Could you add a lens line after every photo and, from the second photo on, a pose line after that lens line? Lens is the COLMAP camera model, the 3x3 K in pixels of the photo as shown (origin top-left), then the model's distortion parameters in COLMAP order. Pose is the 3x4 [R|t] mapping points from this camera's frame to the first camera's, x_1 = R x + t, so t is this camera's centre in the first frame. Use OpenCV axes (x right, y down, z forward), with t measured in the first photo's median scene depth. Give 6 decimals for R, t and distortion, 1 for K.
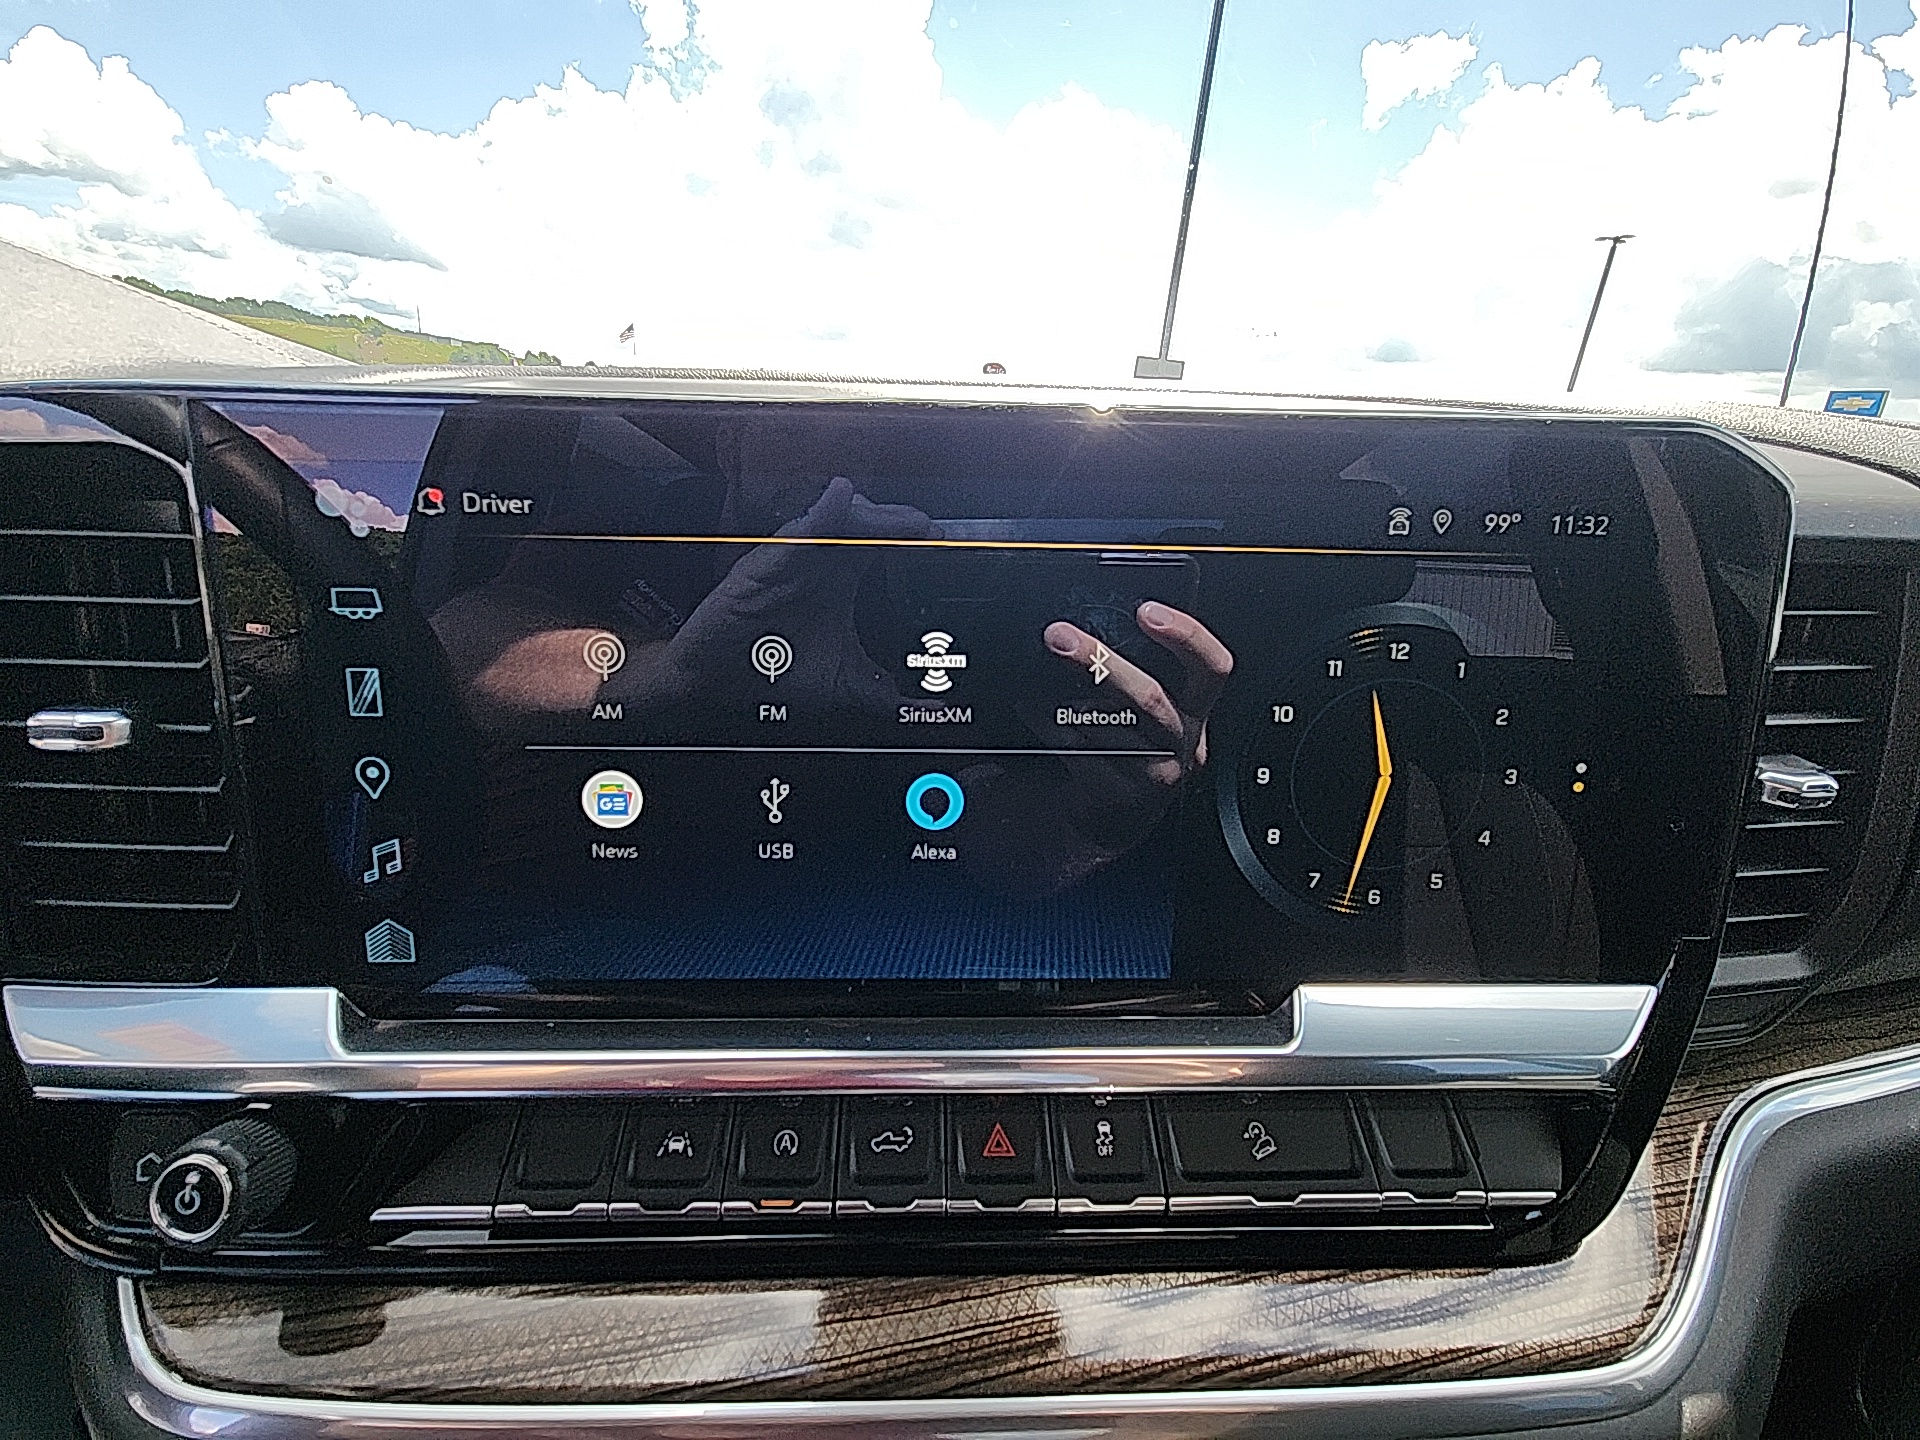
lens RADIAL K [[783.0, 0, 952.5], [0, 783.0, 705.0], [0, 0, 1]] dist [0.001281, -0.000820]
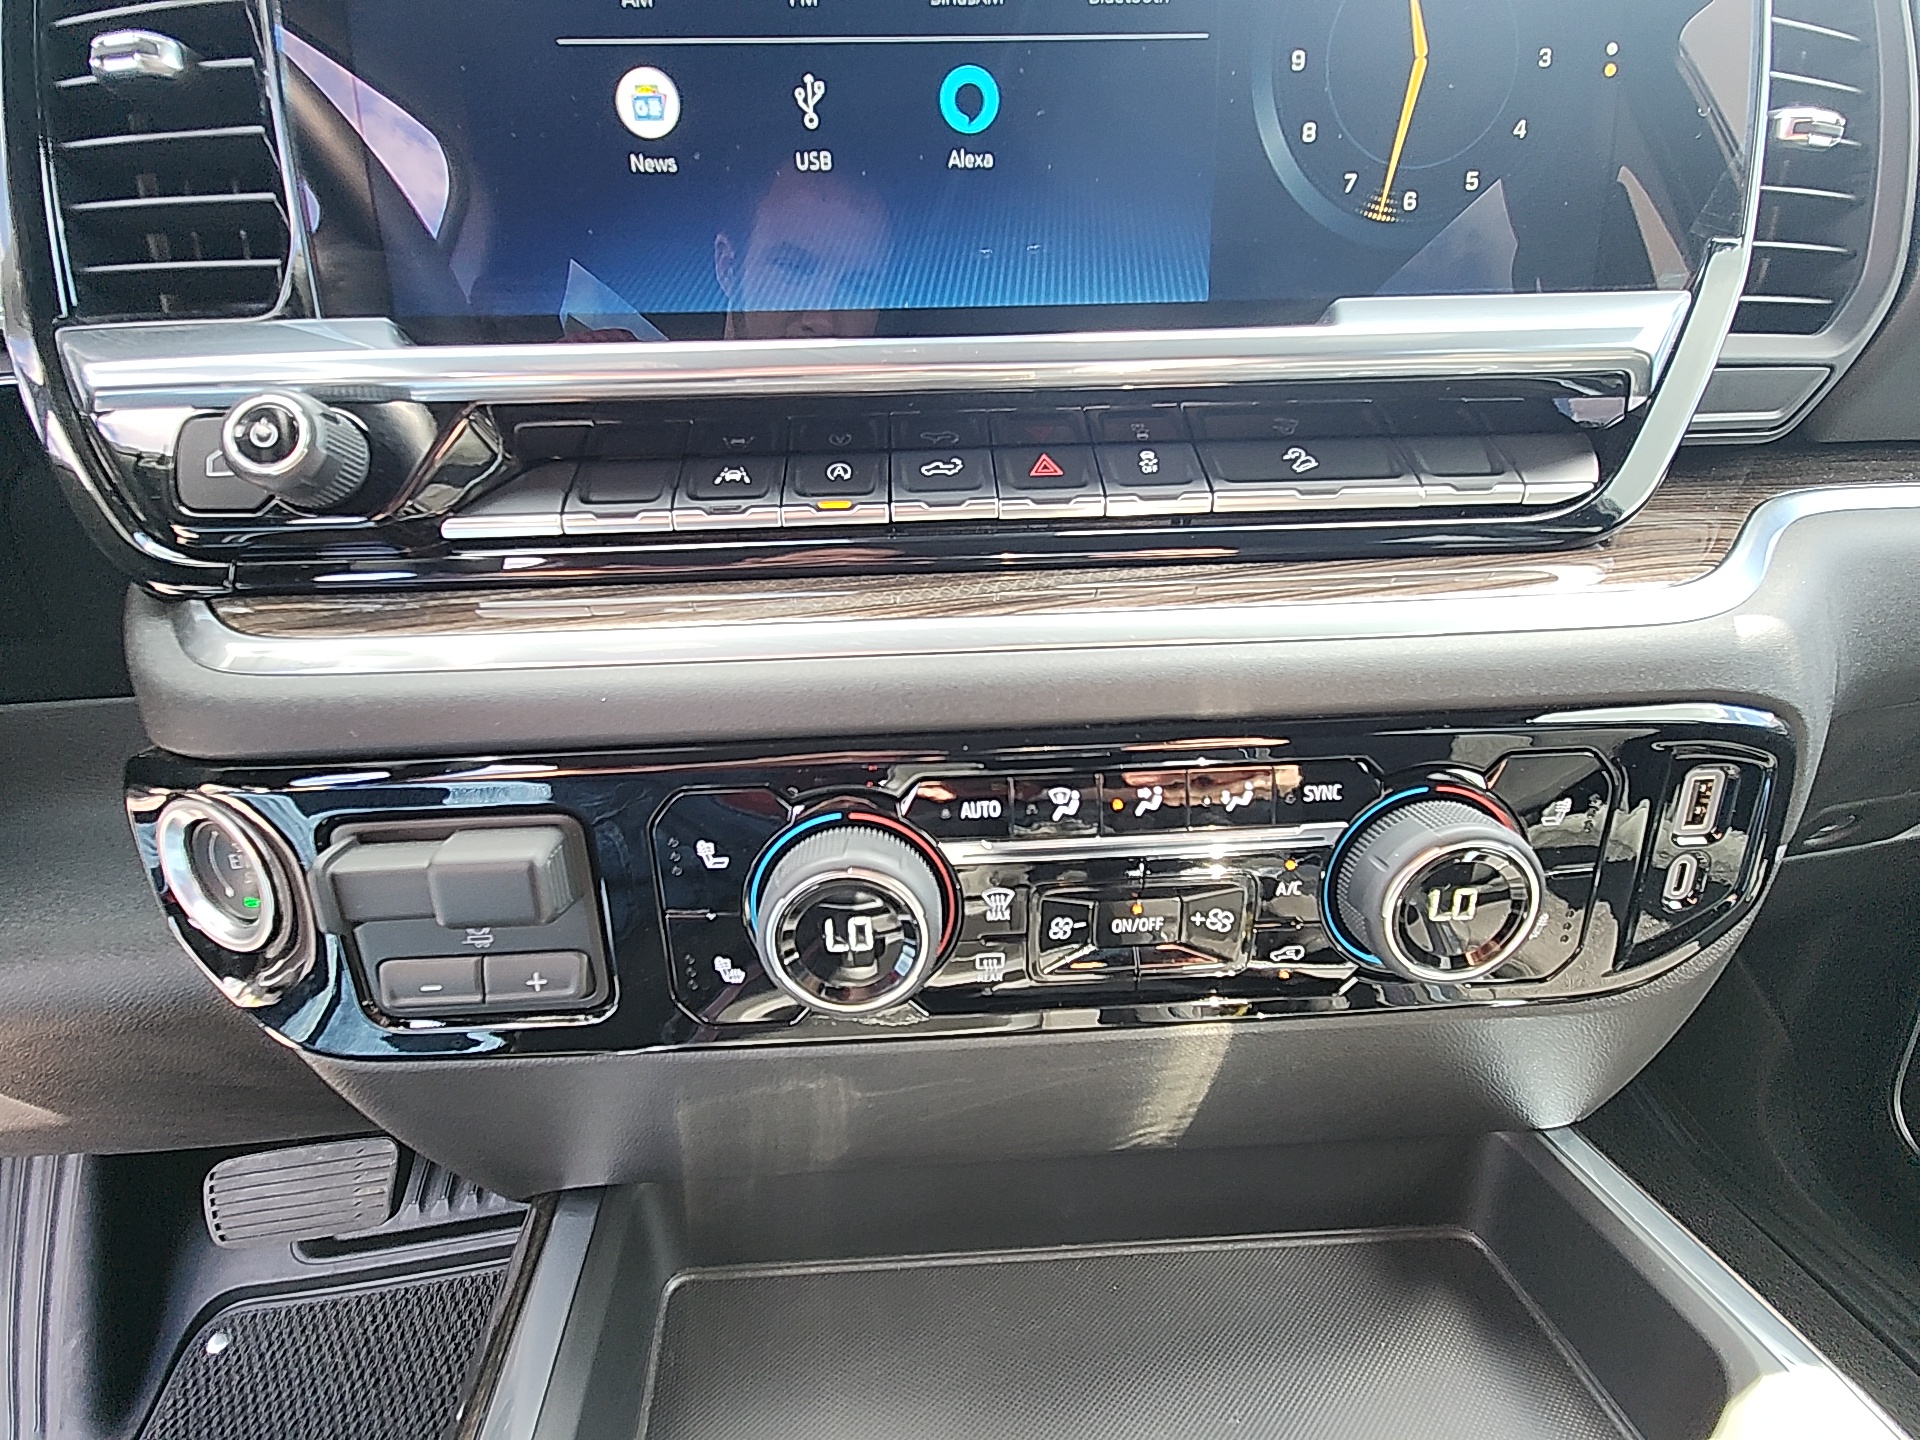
lens RADIAL K [[783.0, 0, 952.5], [0, 783.0, 705.0], [0, 0, 1]] dist [0.001281, -0.000820]
pose [[0.998931, -0.046064, -0.003862, -0.075392], [0.046217, 0.996859, 0.064310, 0.819526], [0.000887, -0.064420, 0.997922, -0.045783]]
